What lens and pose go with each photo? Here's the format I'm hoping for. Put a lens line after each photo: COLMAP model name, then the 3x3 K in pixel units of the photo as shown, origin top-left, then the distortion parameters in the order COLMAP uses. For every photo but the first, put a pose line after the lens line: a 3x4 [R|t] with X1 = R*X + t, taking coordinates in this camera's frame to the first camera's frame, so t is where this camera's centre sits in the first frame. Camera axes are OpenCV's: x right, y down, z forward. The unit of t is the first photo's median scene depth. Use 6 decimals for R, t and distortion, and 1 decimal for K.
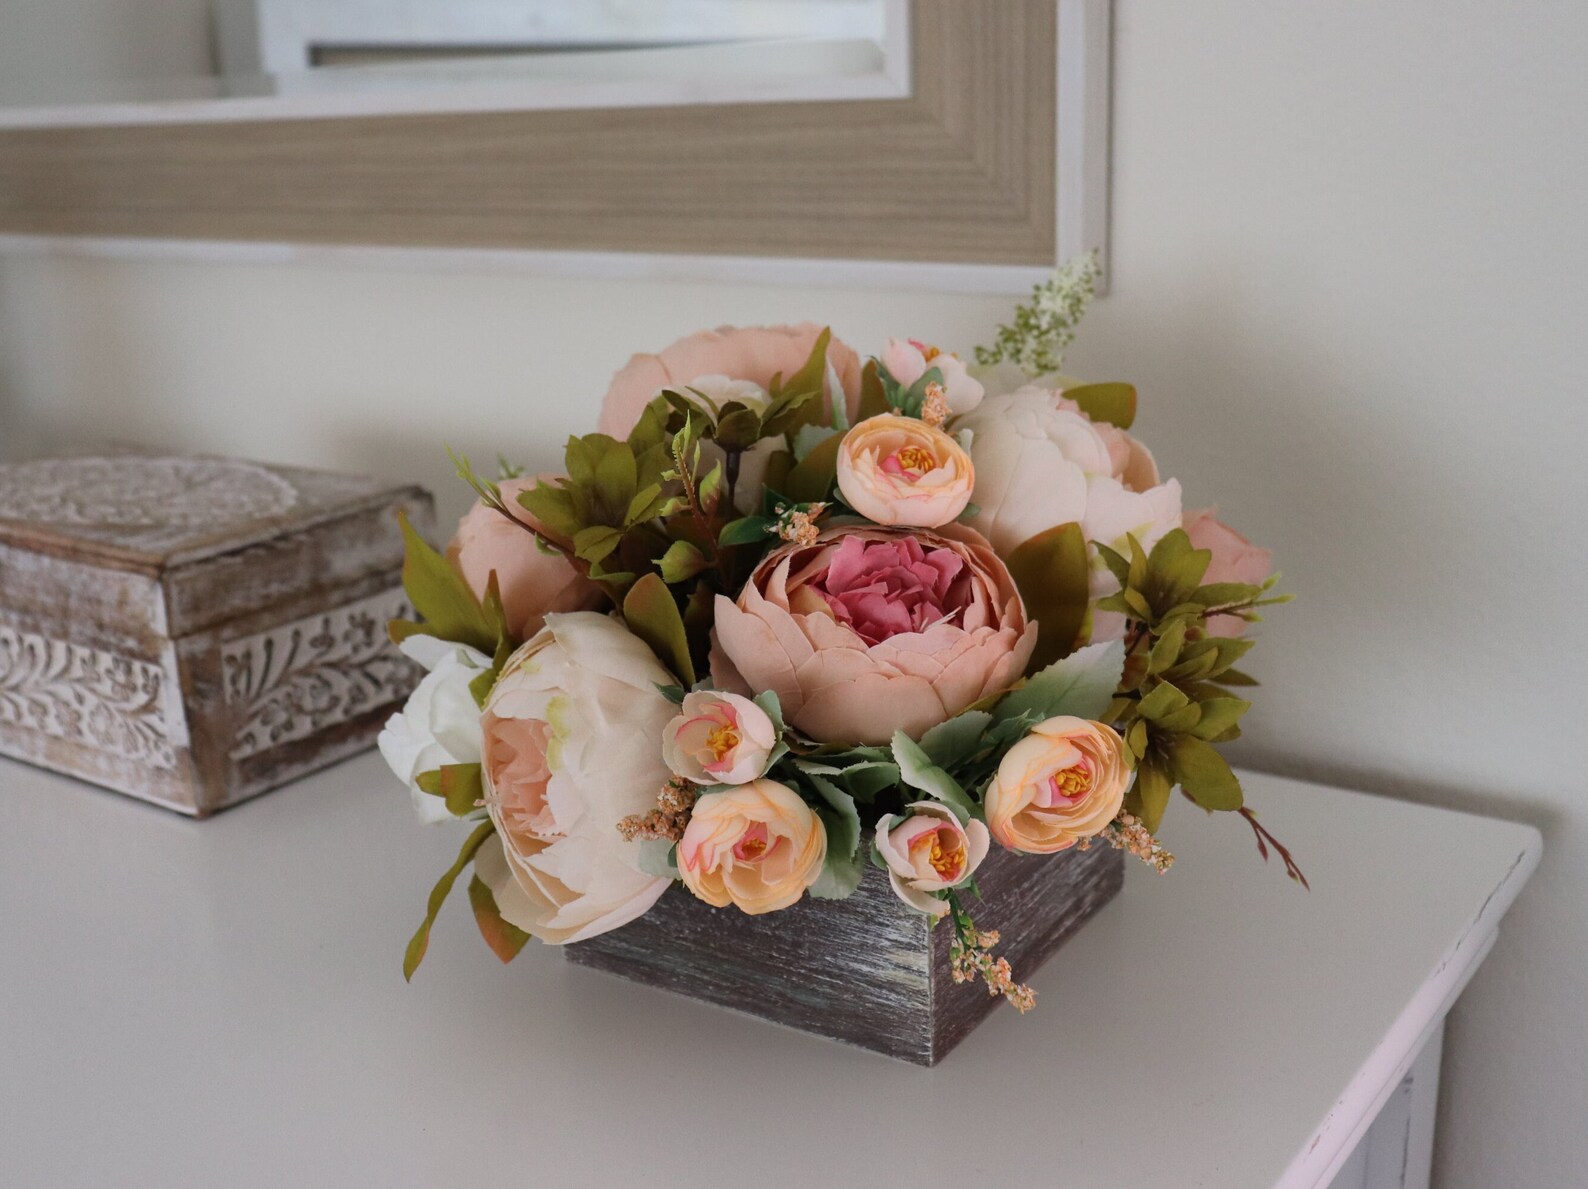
lens RADIAL K [[1686.0, 0, 795.0], [0, 1686.0, 568.6], [0, 0, 1]] dist [-0.108353, 0.000871]
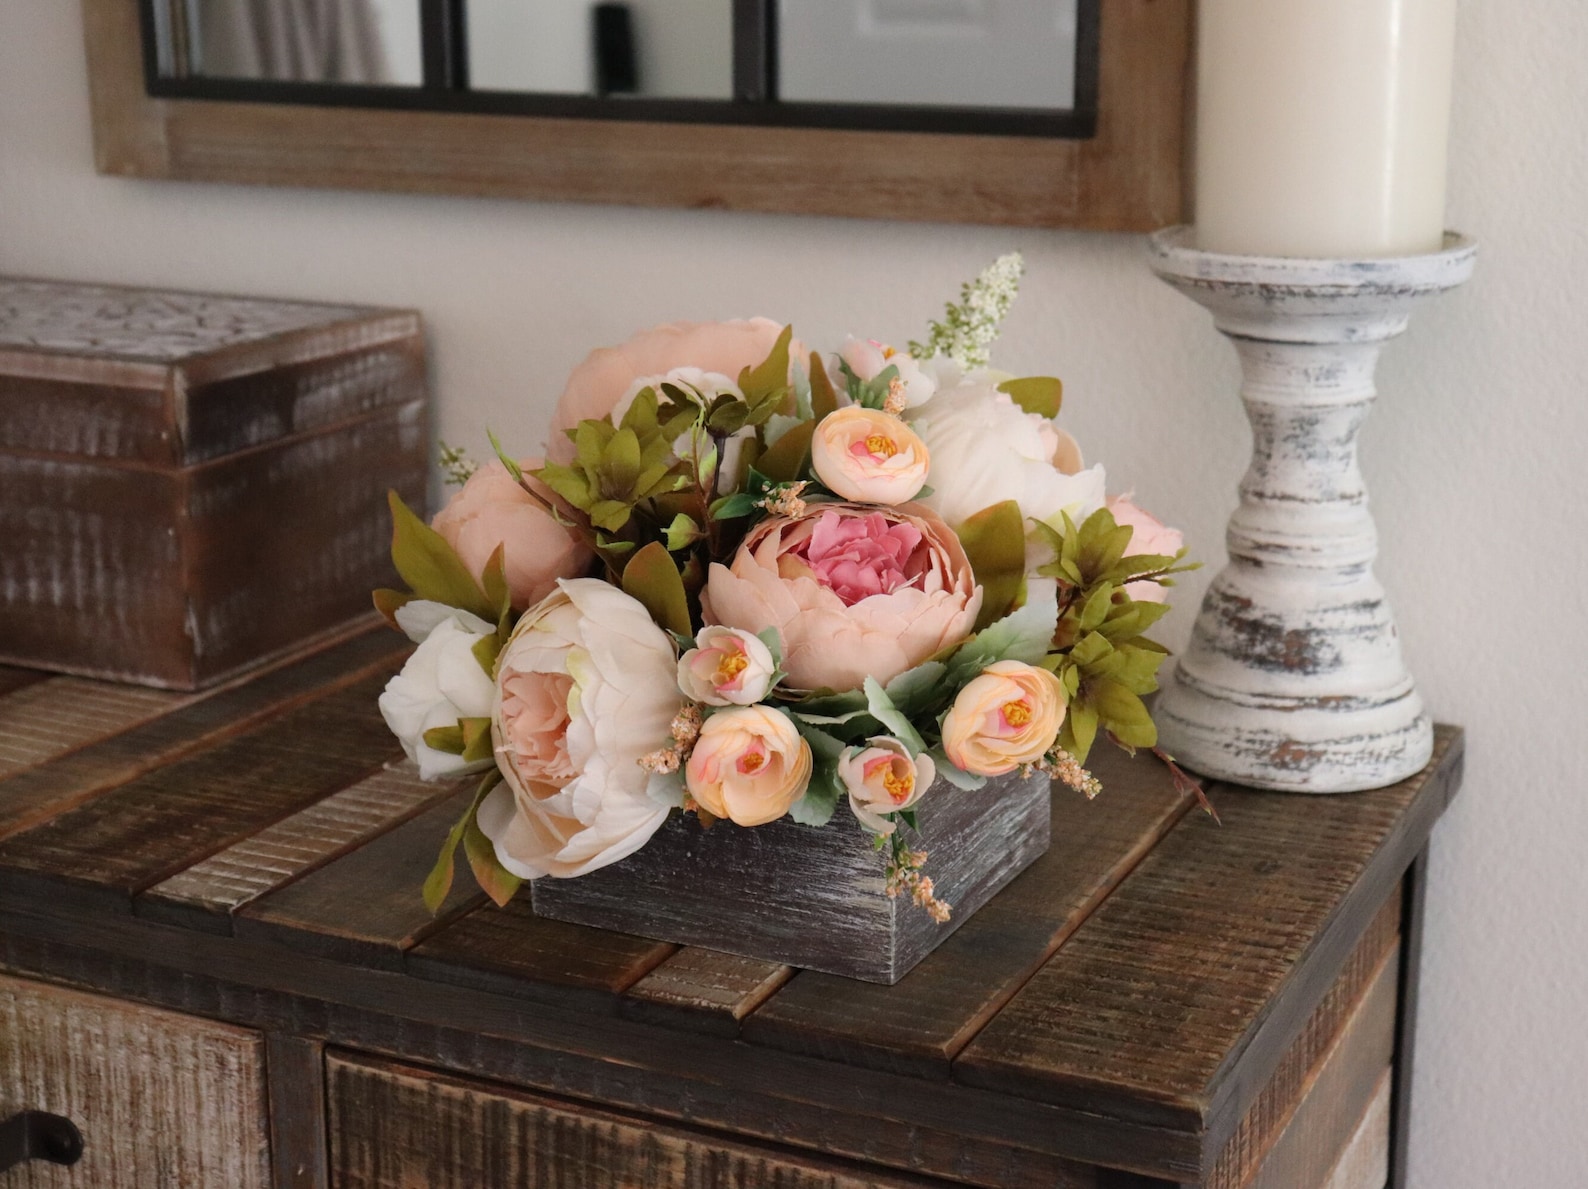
lens RADIAL K [[2467.8, 0, 794.0], [0, 2467.8, 594.5], [0, 0, 1]] dist [0.014028, 0.114567]
pose [[0.992008, 0.001357, 0.126170, -0.194620], [-0.000087, 0.999949, -0.010068, 0.052831], [-0.126177, 0.009977, 0.991958, -0.647061]]
